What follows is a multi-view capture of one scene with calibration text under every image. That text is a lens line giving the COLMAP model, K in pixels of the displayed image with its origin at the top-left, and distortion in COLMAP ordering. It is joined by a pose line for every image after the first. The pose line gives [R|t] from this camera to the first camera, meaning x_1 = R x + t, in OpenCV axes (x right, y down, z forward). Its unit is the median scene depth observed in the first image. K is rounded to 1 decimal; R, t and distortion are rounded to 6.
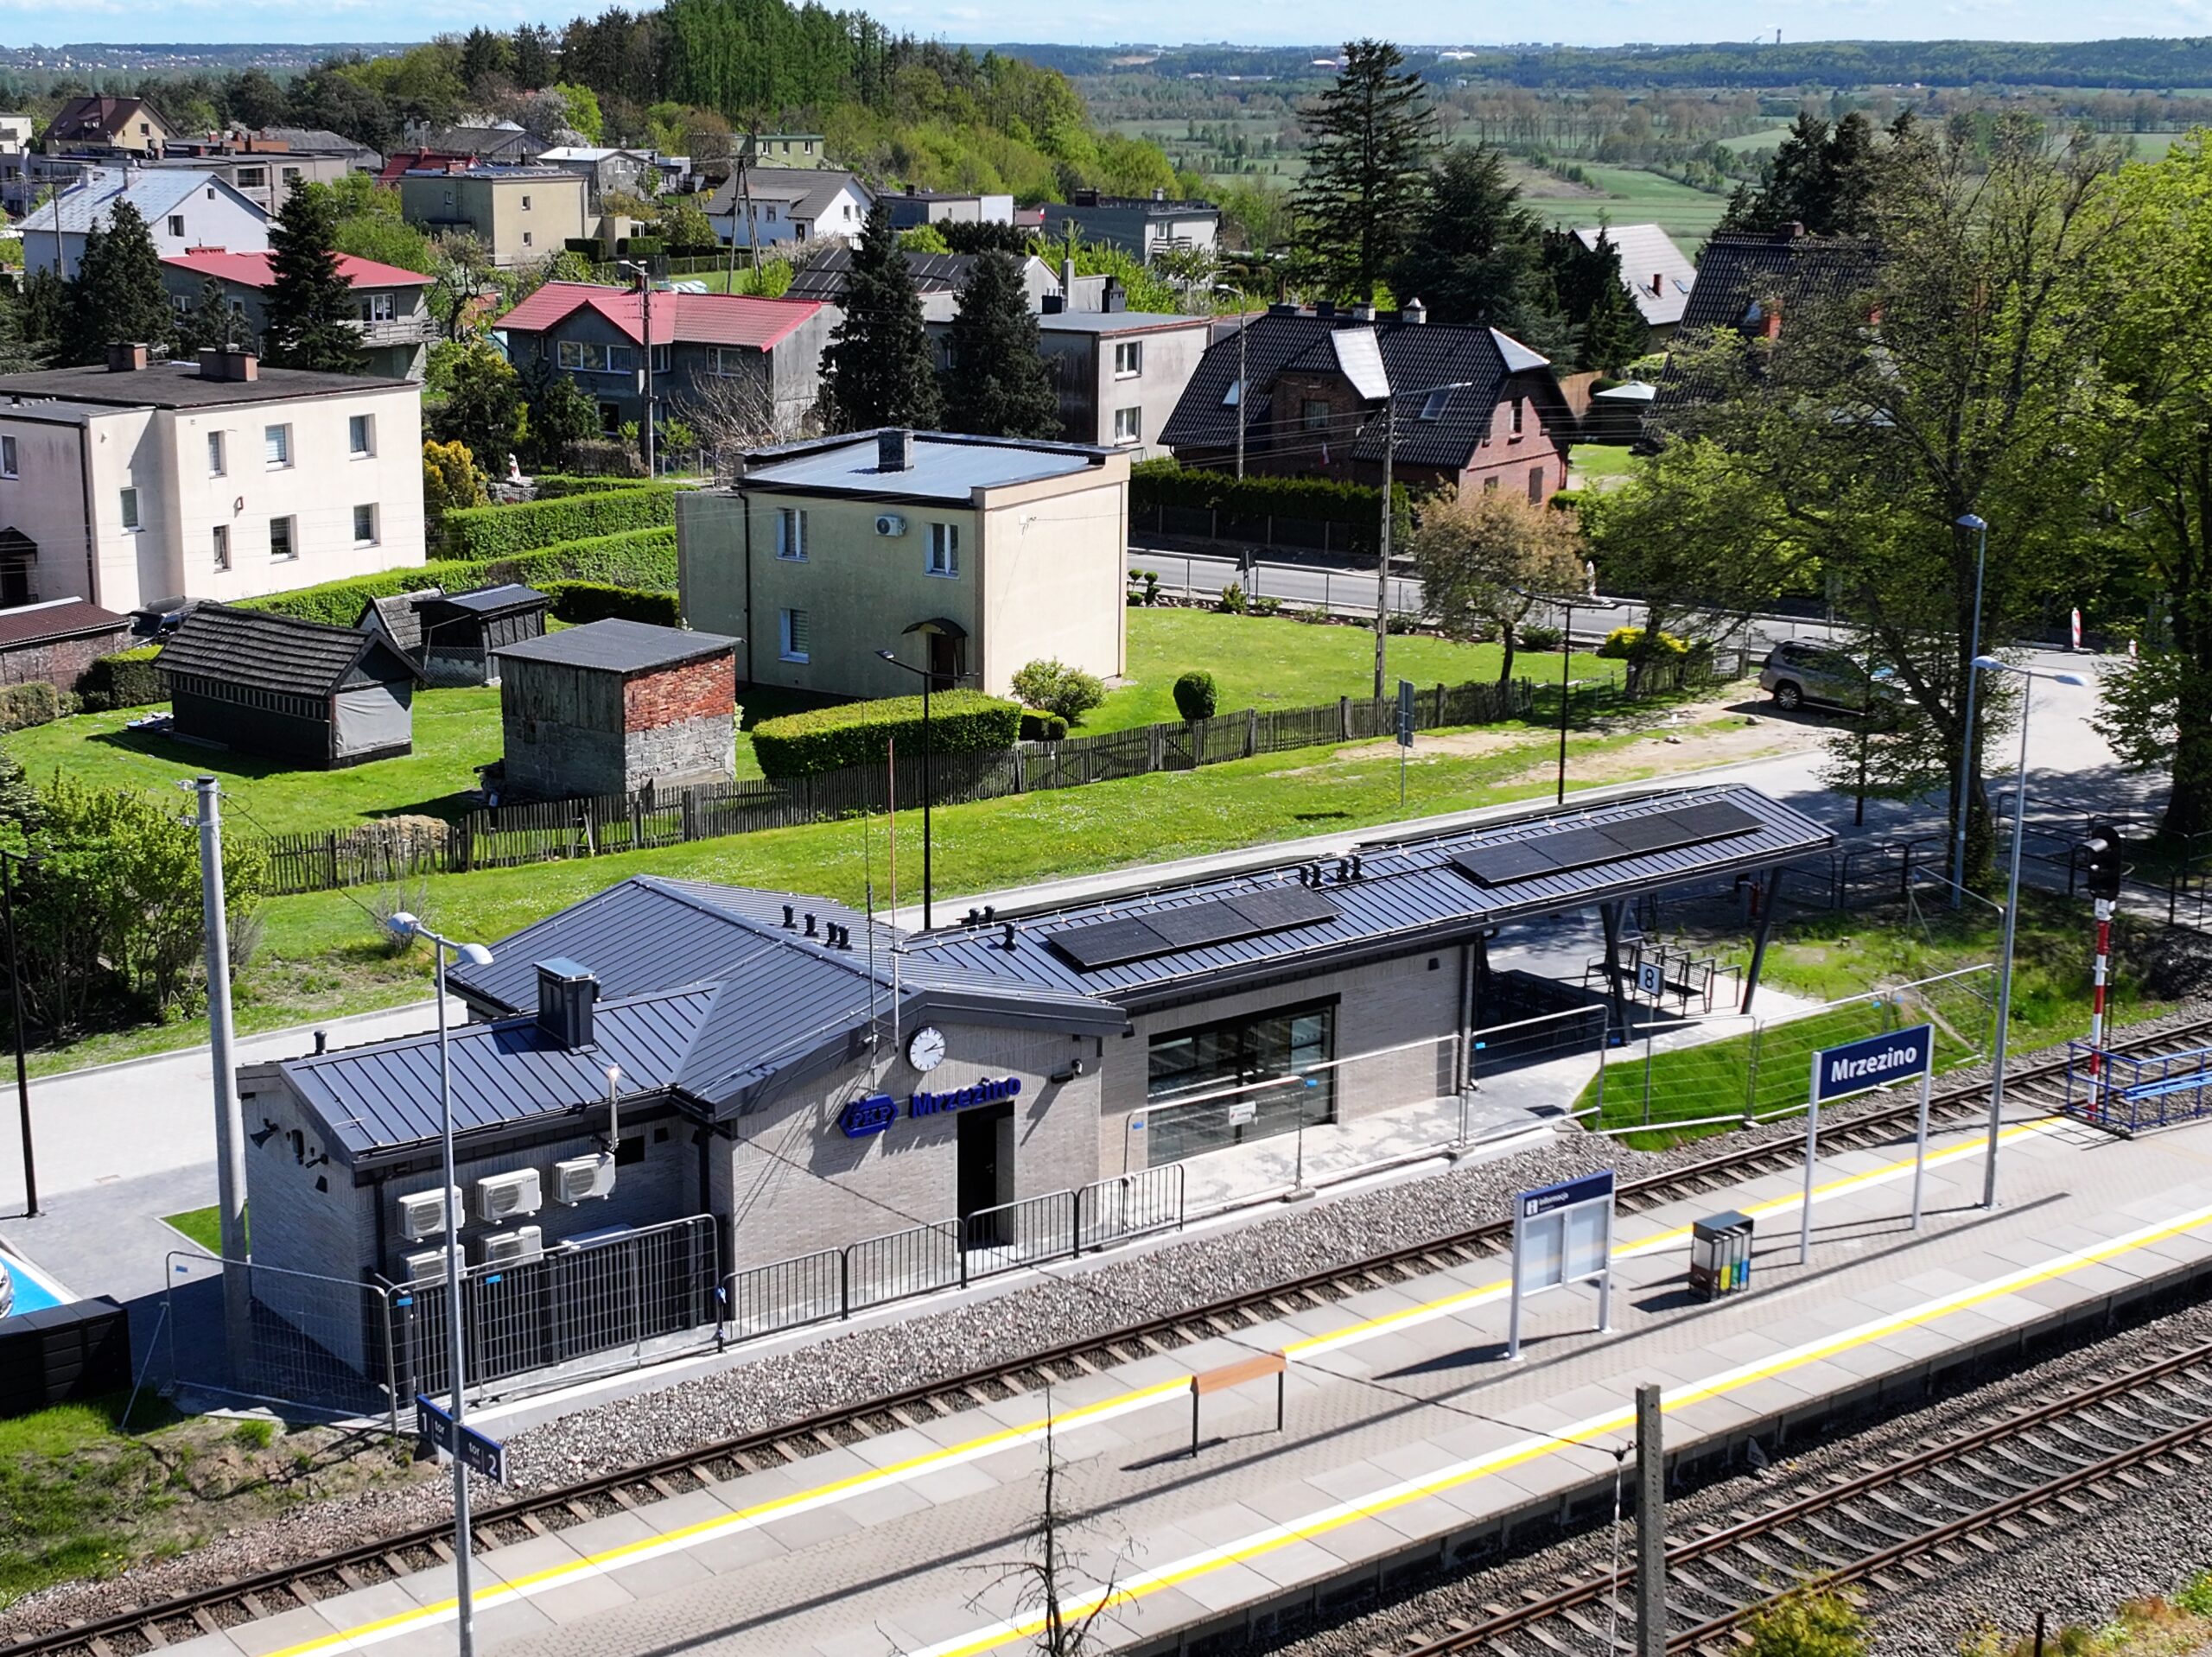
lens RADIAL K [[3257.9, 0, 1106.0], [0, 3257.9, 828.5], [0, 0, 1]] dist [0.021723, -0.005722]
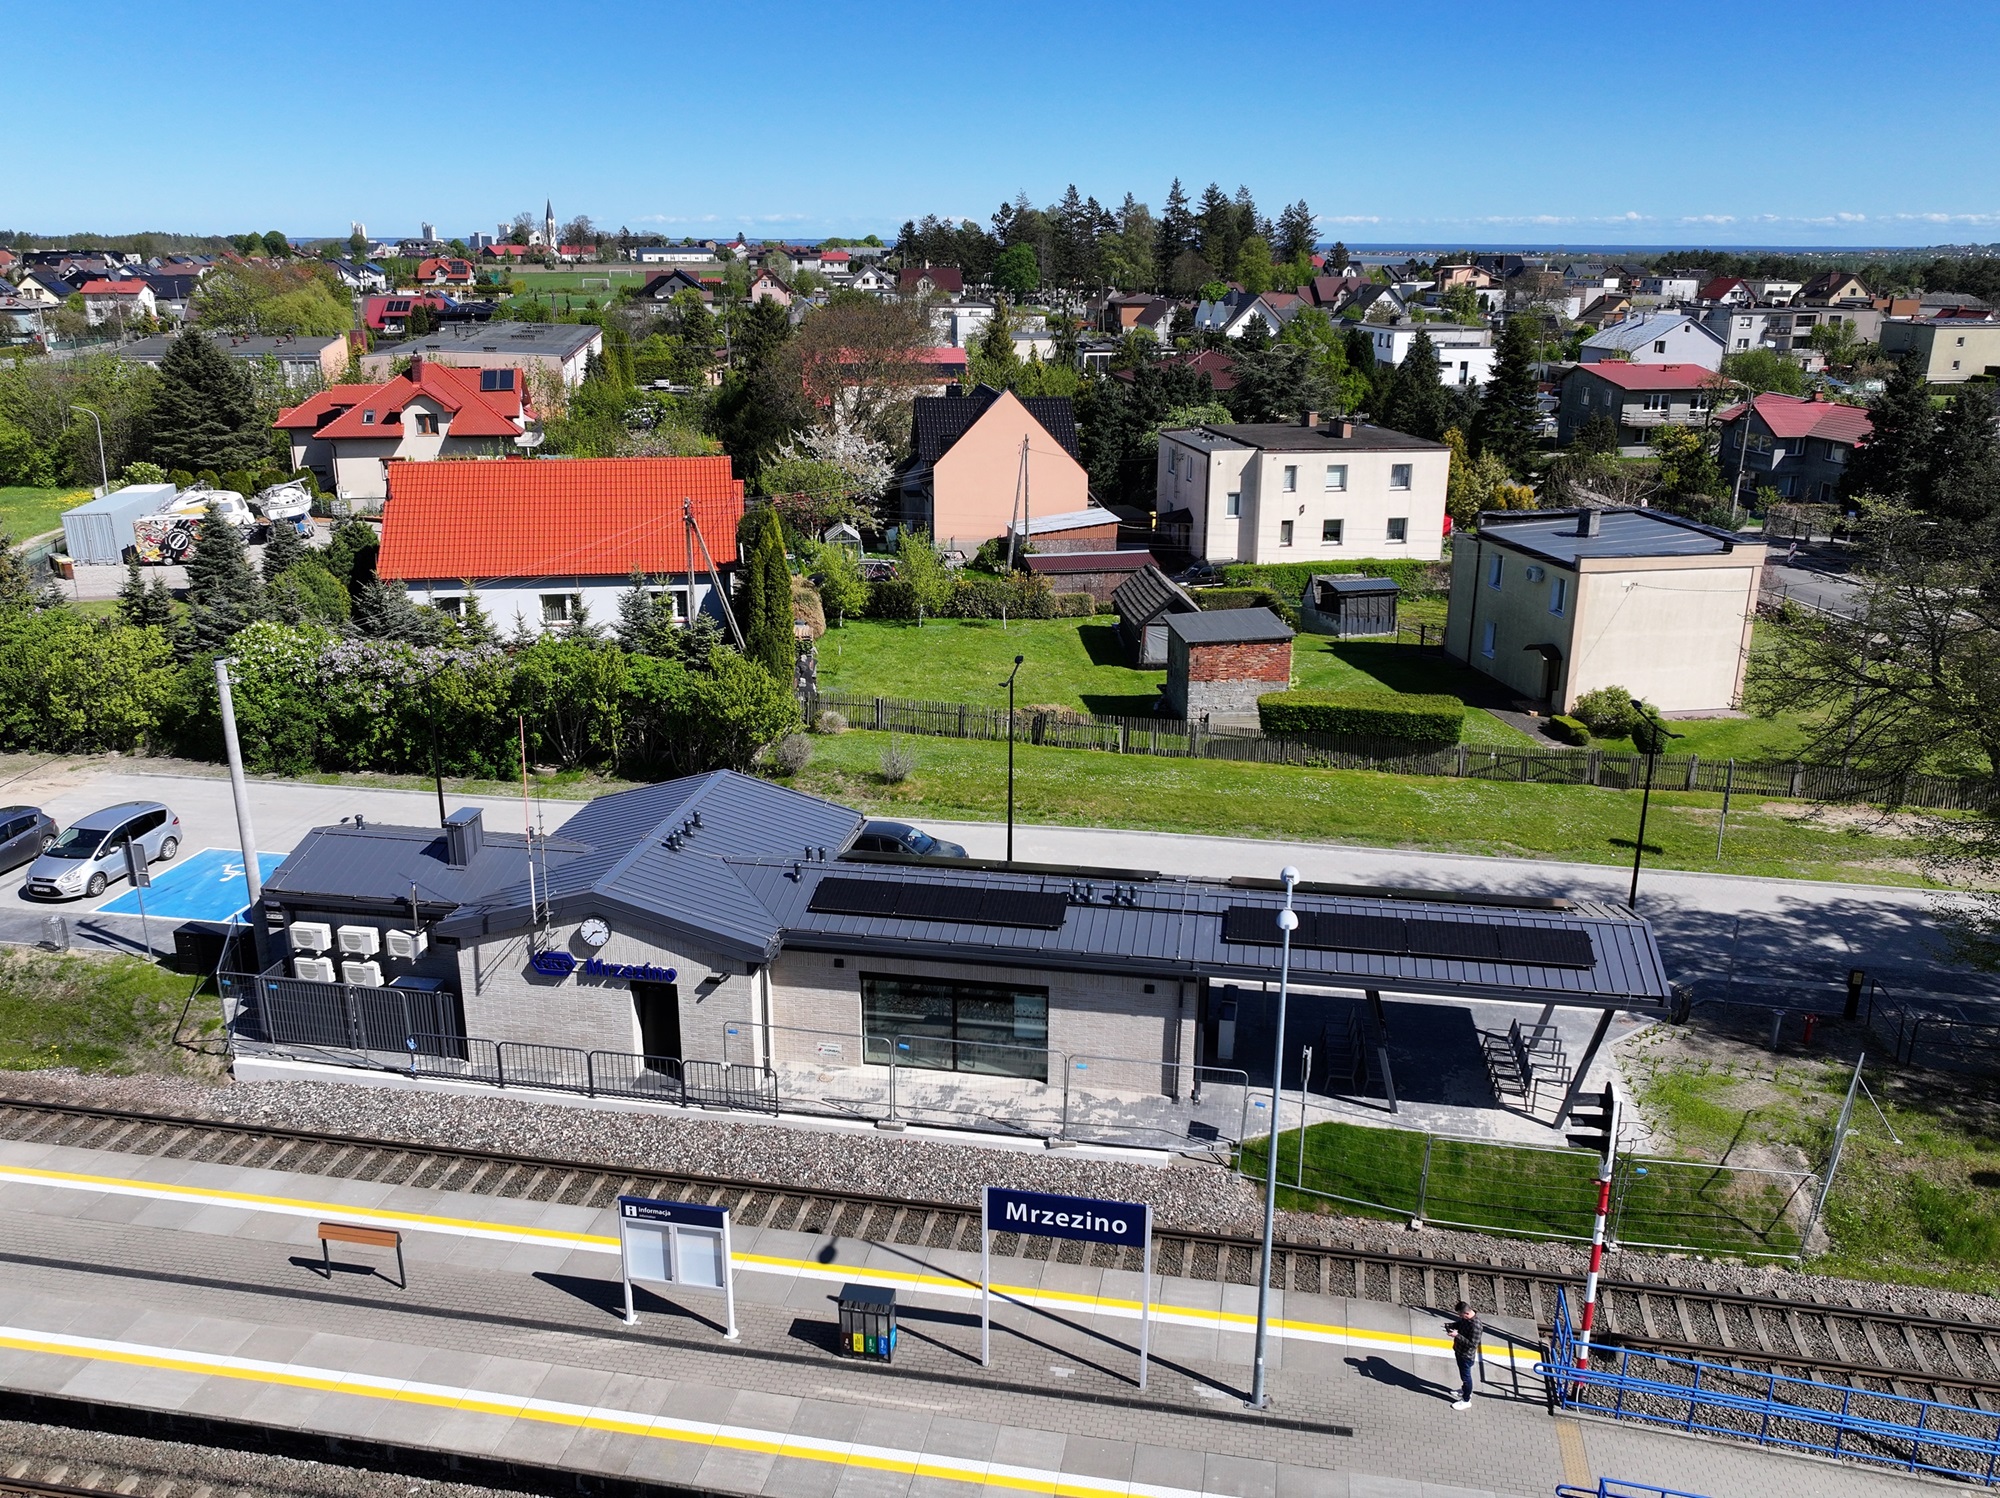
lens RADIAL K [[1625.1, 0, 1000.0], [0, 1625.1, 749.0], [0, 0, 1]] dist [0.000471, 0.002394]
pose [[0.666308, 0.219340, -0.712688, 0.349496], [-0.172419, 0.975178, 0.138926, -0.088639], [0.725469, 0.030314, 0.687587, 0.394636]]
